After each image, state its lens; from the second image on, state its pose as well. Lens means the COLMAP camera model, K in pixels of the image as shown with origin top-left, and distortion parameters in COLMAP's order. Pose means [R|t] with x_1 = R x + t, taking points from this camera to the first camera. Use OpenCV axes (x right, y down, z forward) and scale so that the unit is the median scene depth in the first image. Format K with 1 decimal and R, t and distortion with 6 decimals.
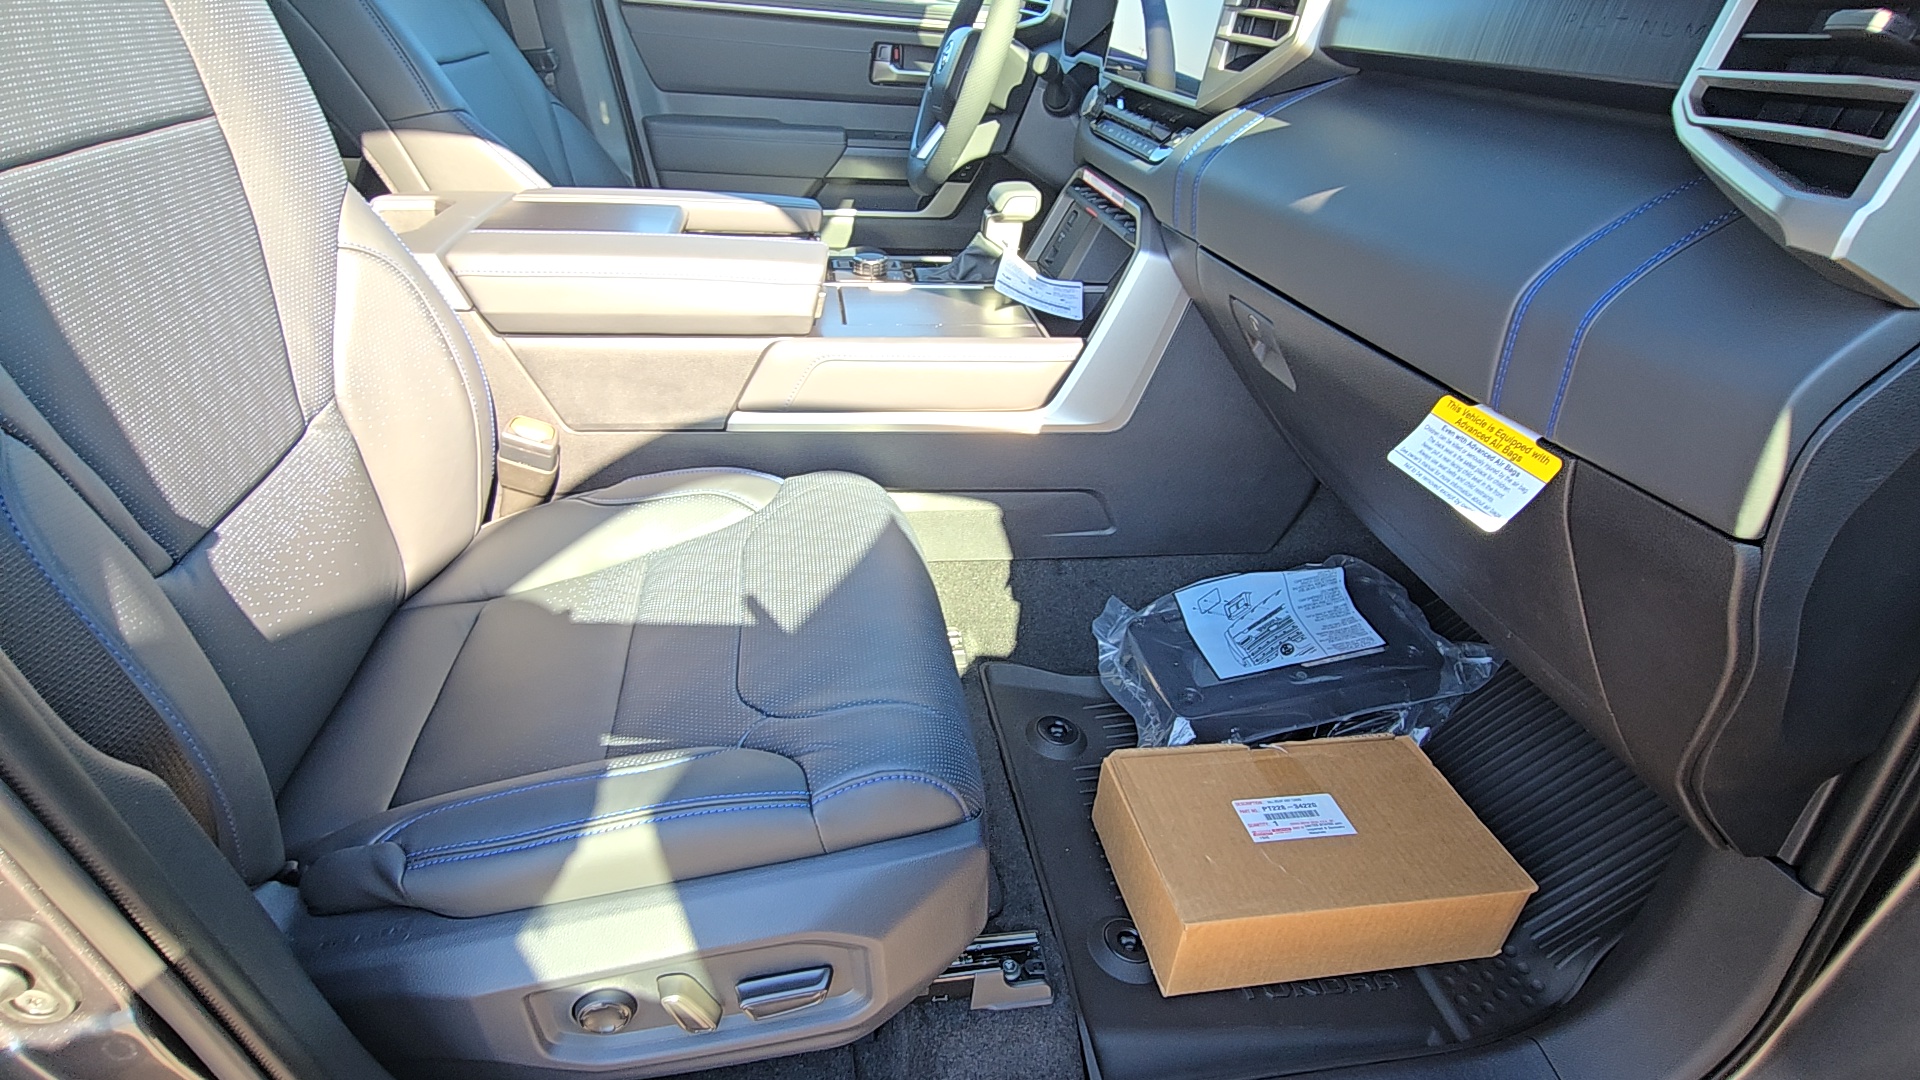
lens RADIAL K [[983.6, 0, 966.5], [0, 983.6, 541.6], [0, 0, 1]] dist [0.000354, 0.001088]
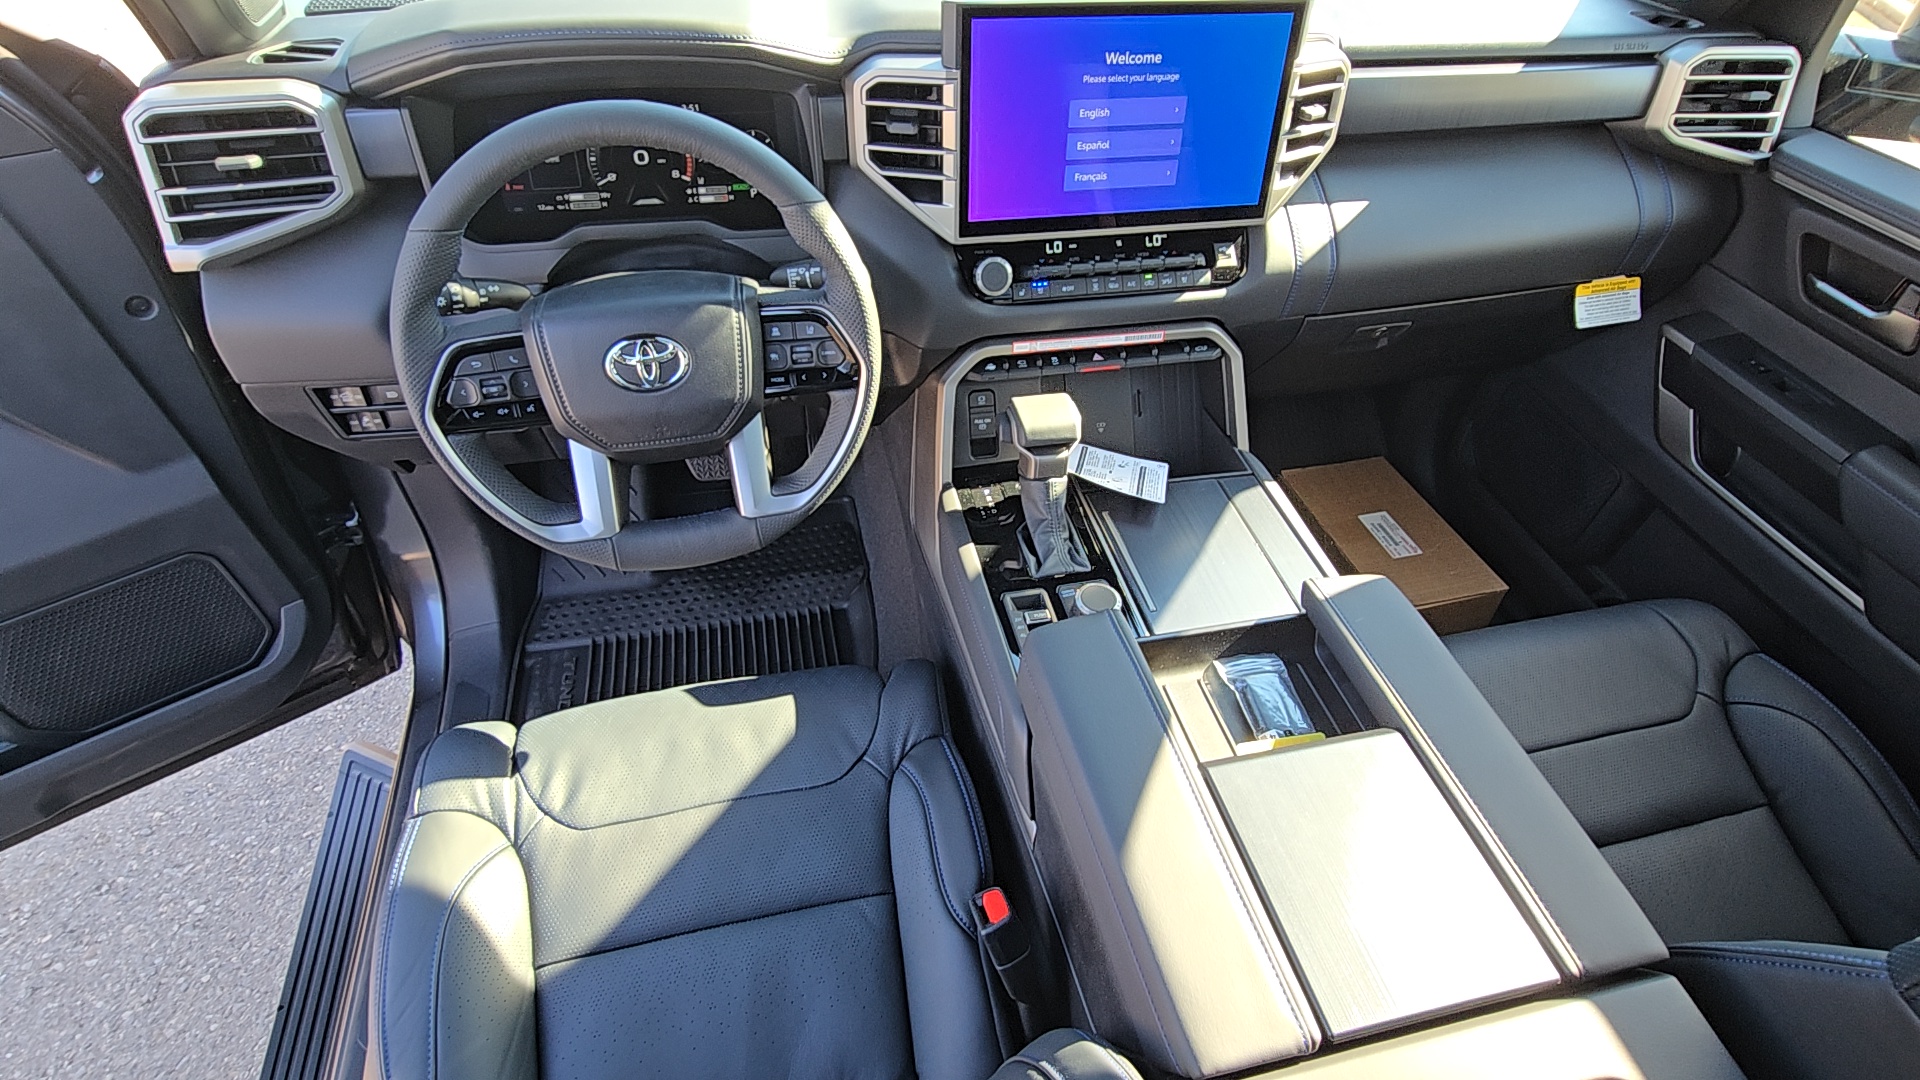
lens RADIAL K [[983.6, 0, 966.5], [0, 983.6, 541.6], [0, 0, 1]] dist [0.000354, 0.001088]
pose [[-0.071172, -0.737597, 0.671480, -0.701801], [0.442715, 0.579888, 0.683910, -1.085465], [-0.893833, 0.345950, 0.285273, 1.066663]]
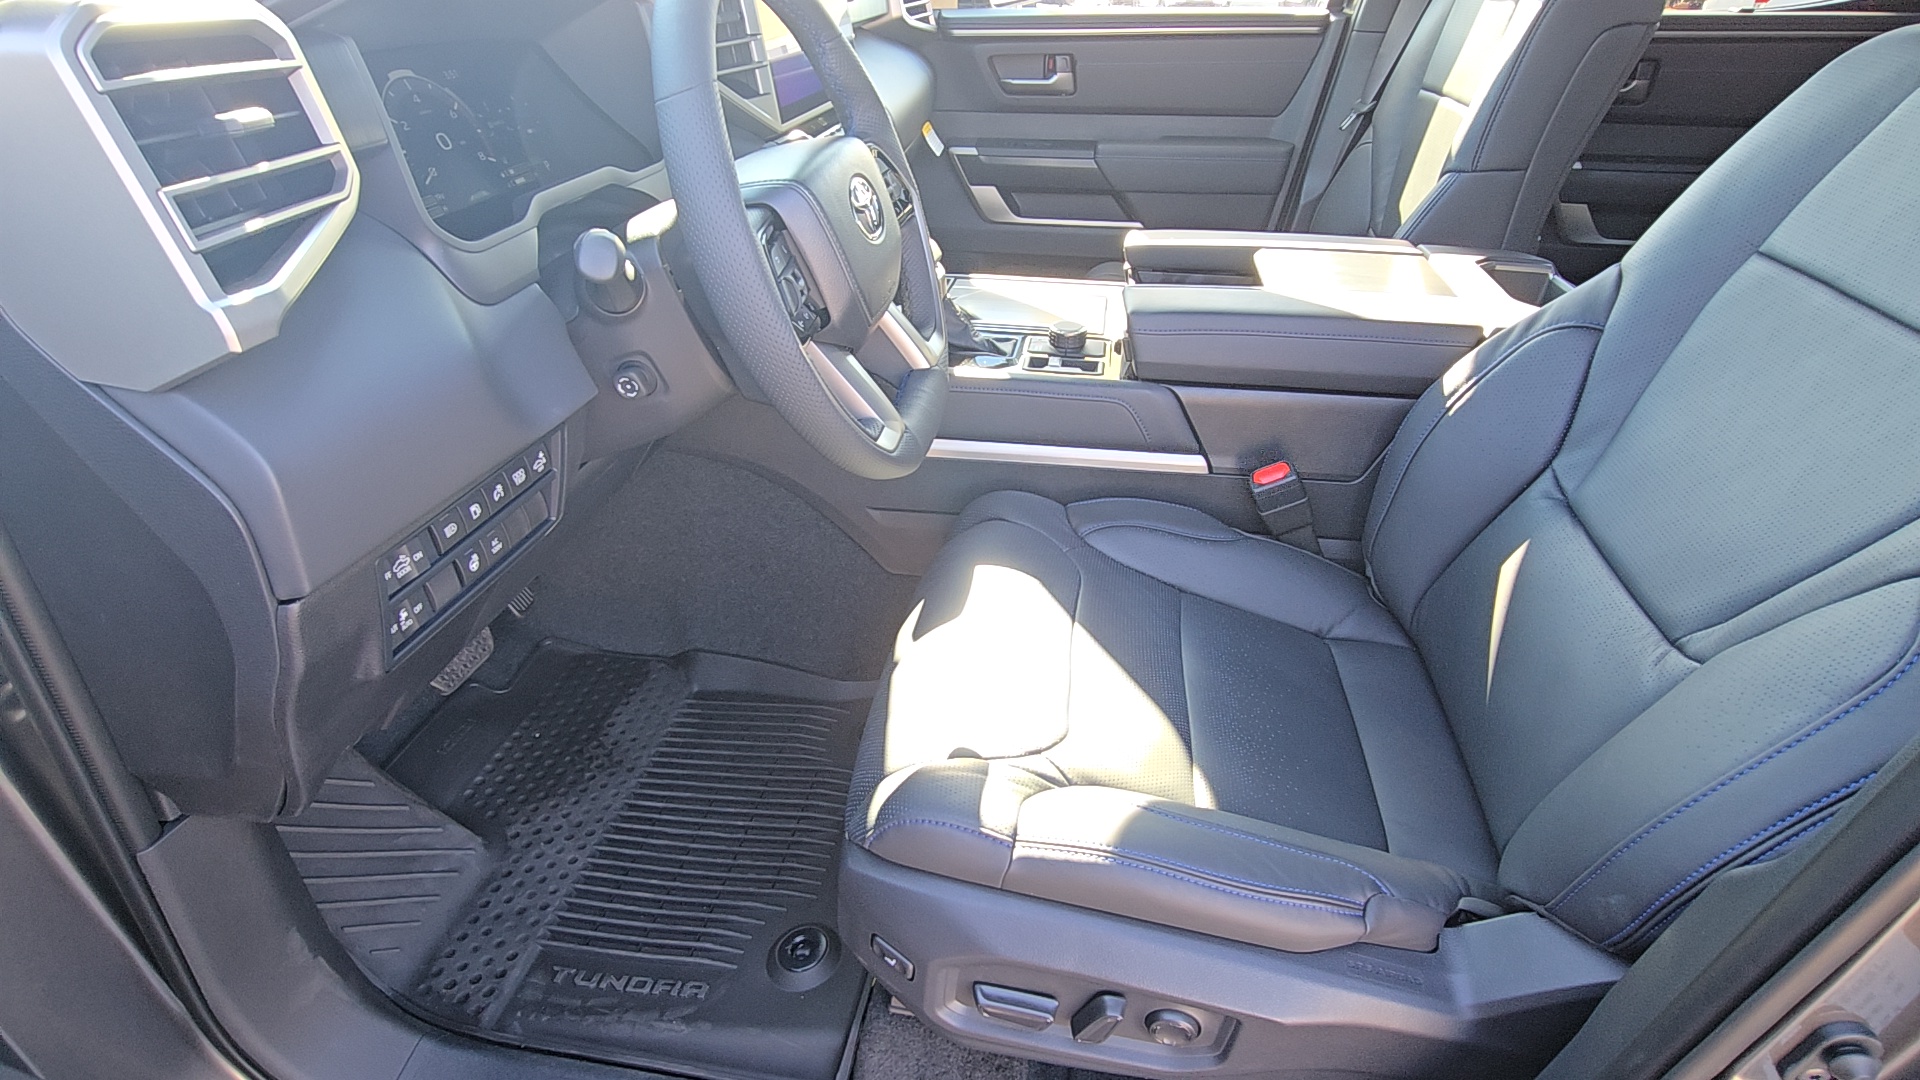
lens RADIAL K [[983.6, 0, 966.5], [0, 983.6, 541.6], [0, 0, 1]] dist [0.000354, 0.001088]
pose [[-0.950707, -0.224912, 0.213474, -0.308859], [0.077836, 0.493298, 0.866371, -1.238782], [-0.300164, 0.840280, -0.451476, 2.001510]]
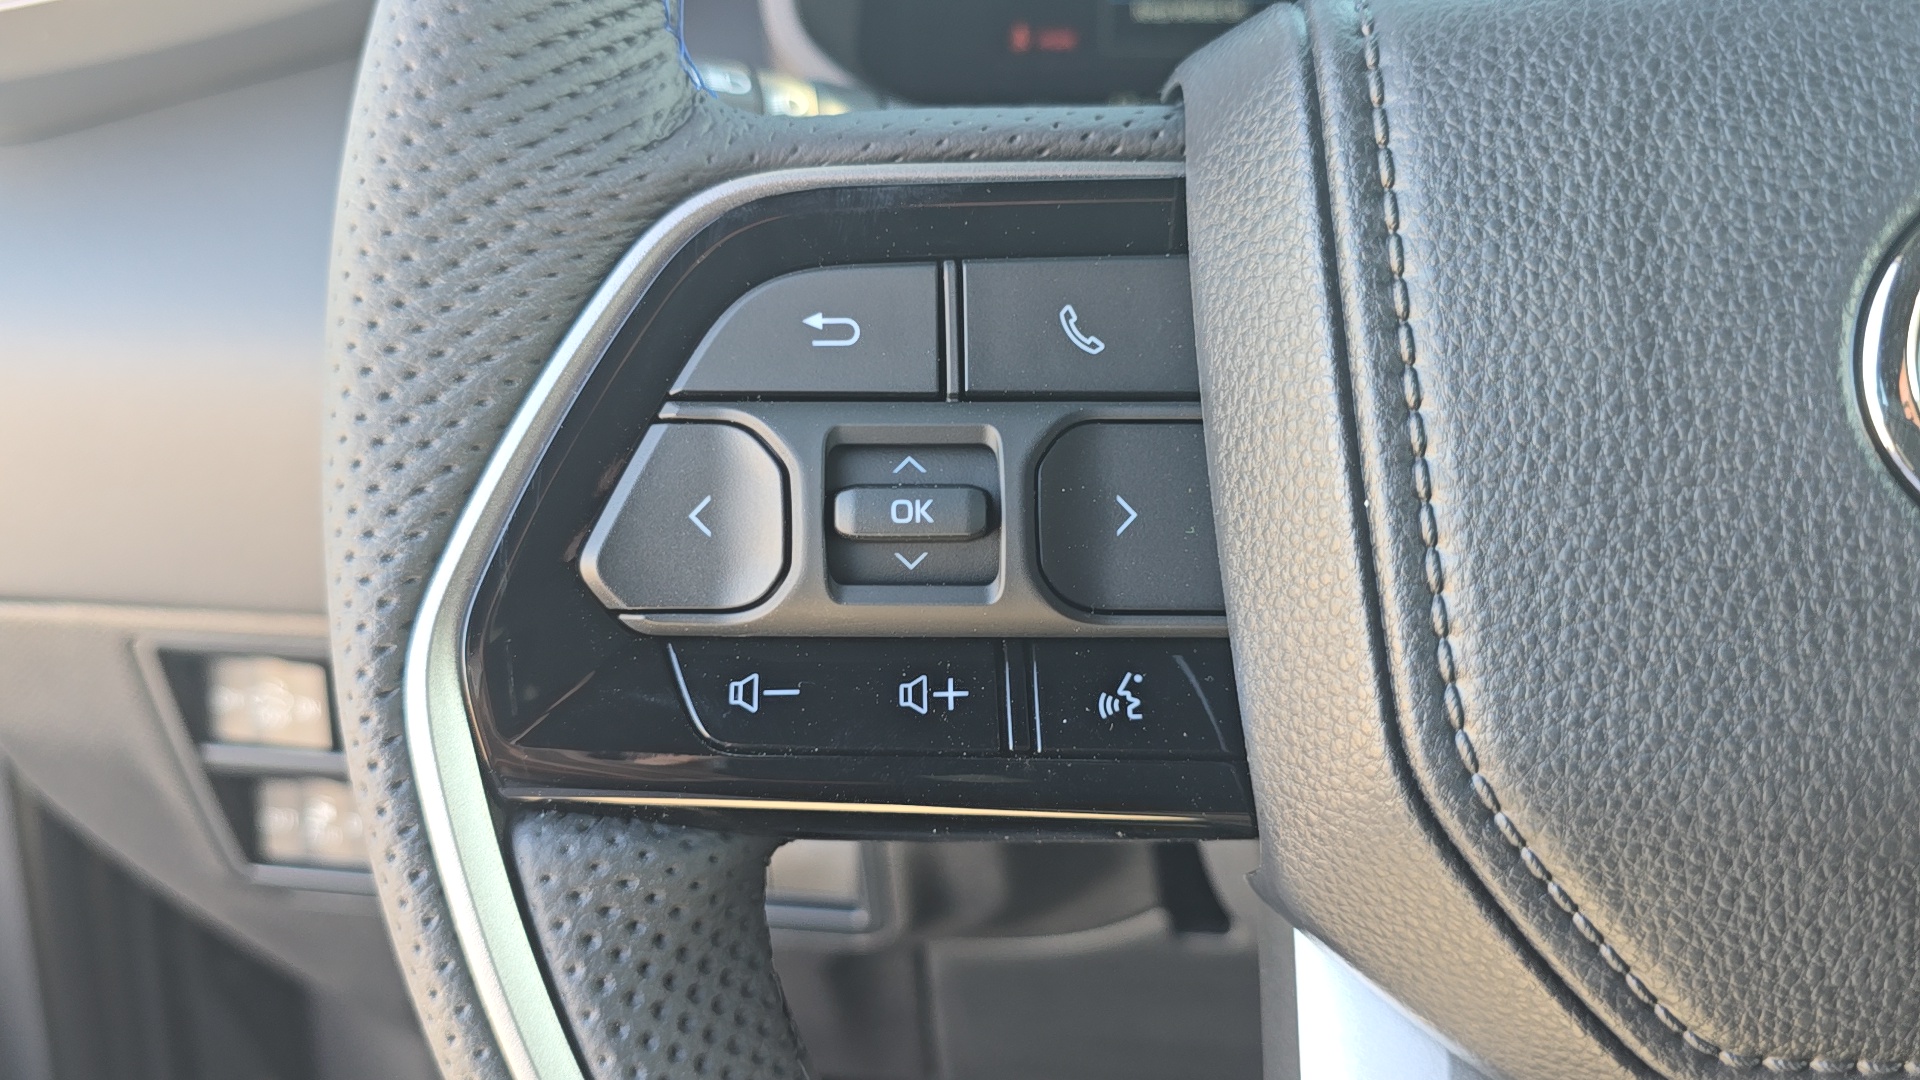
lens RADIAL K [[1681.6, 0, 960.0], [0, 1681.6, 540.0], [0, 0, 1]] dist [-0.039392, -0.002109]
pose [[0.247504, -0.380811, 0.890912, -0.197240], [0.498396, 0.838576, 0.219982, -0.807689], [-0.830869, 0.389581, 0.397346, 1.532276]]
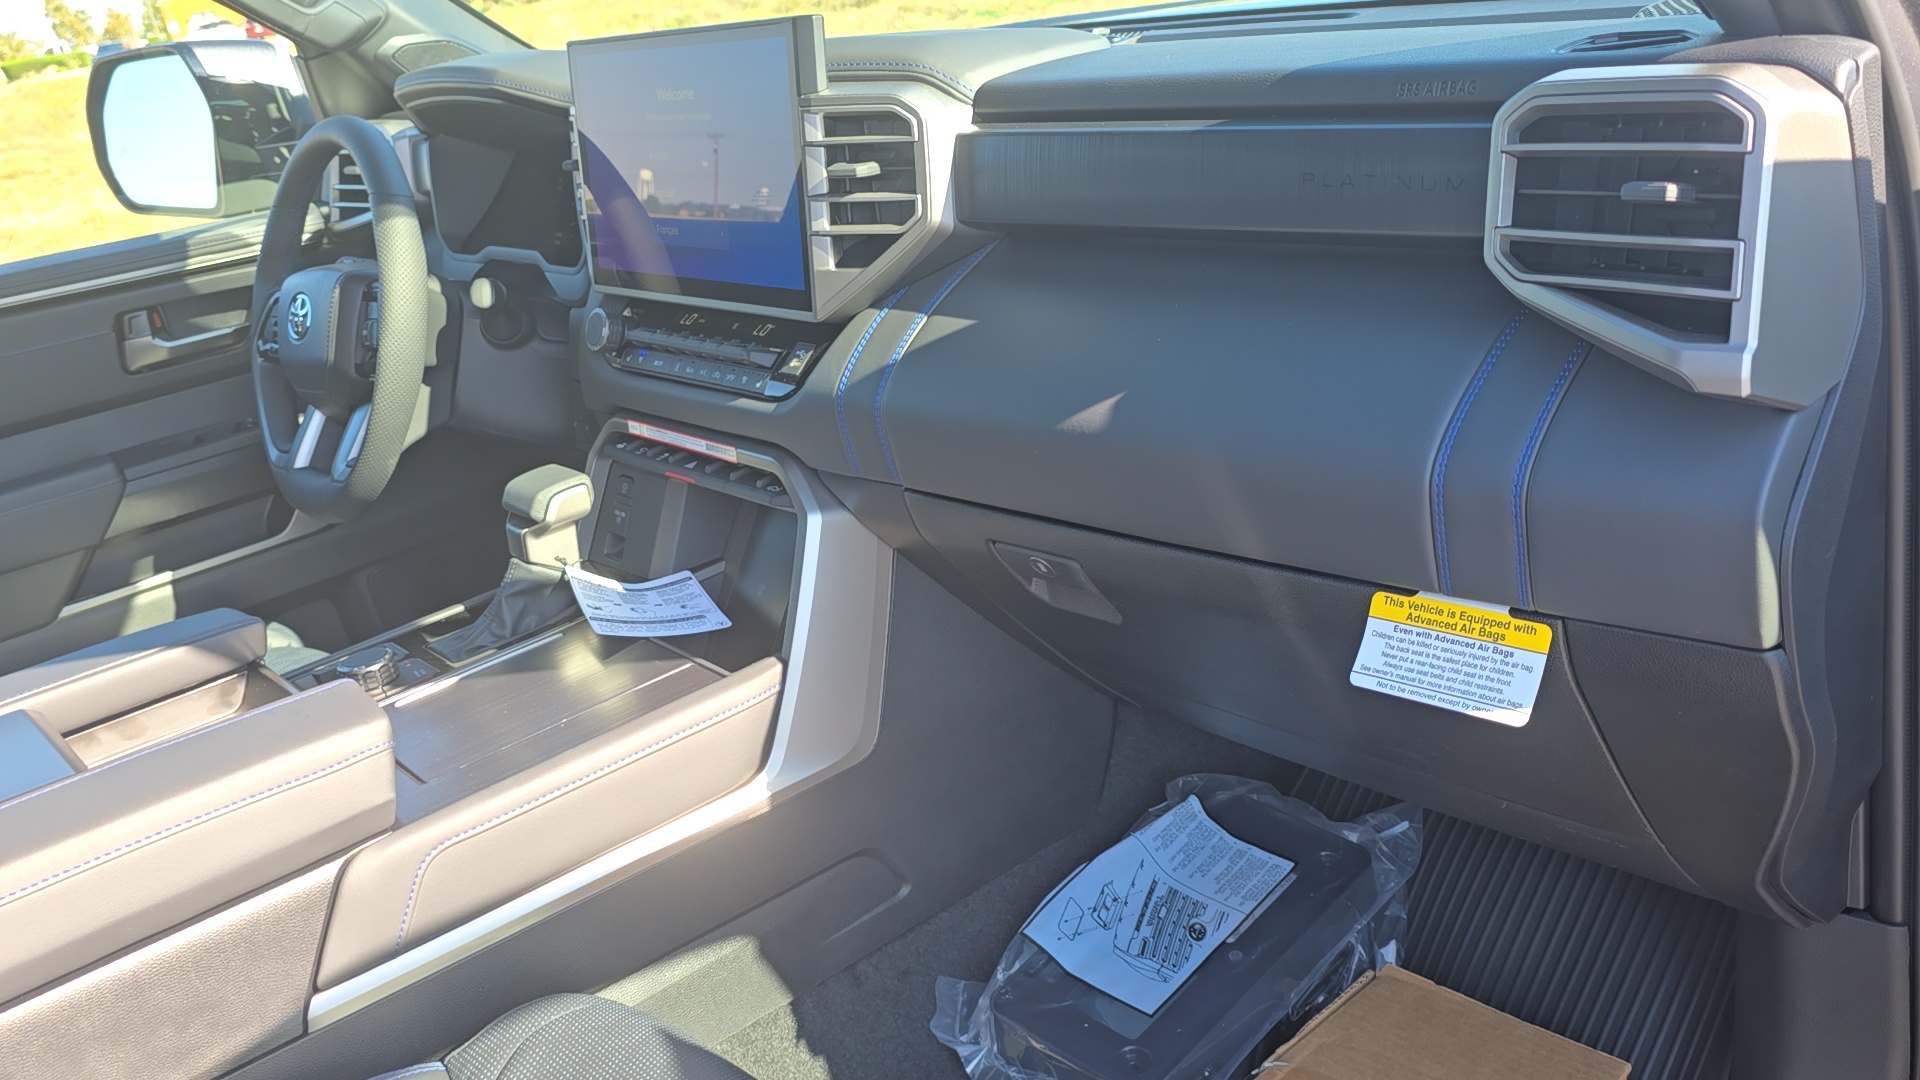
lens RADIAL K [[1630.7, 0, 969.5], [0, 1630.7, 540.6], [0, 0, 1]] dist [-0.003968, -0.000953]
pose [[0.828190, -0.360853, 0.428821, -0.247009], [0.430507, 0.899507, -0.074511, -0.146306], [-0.358840, 0.246319, 0.900312, -0.100262]]
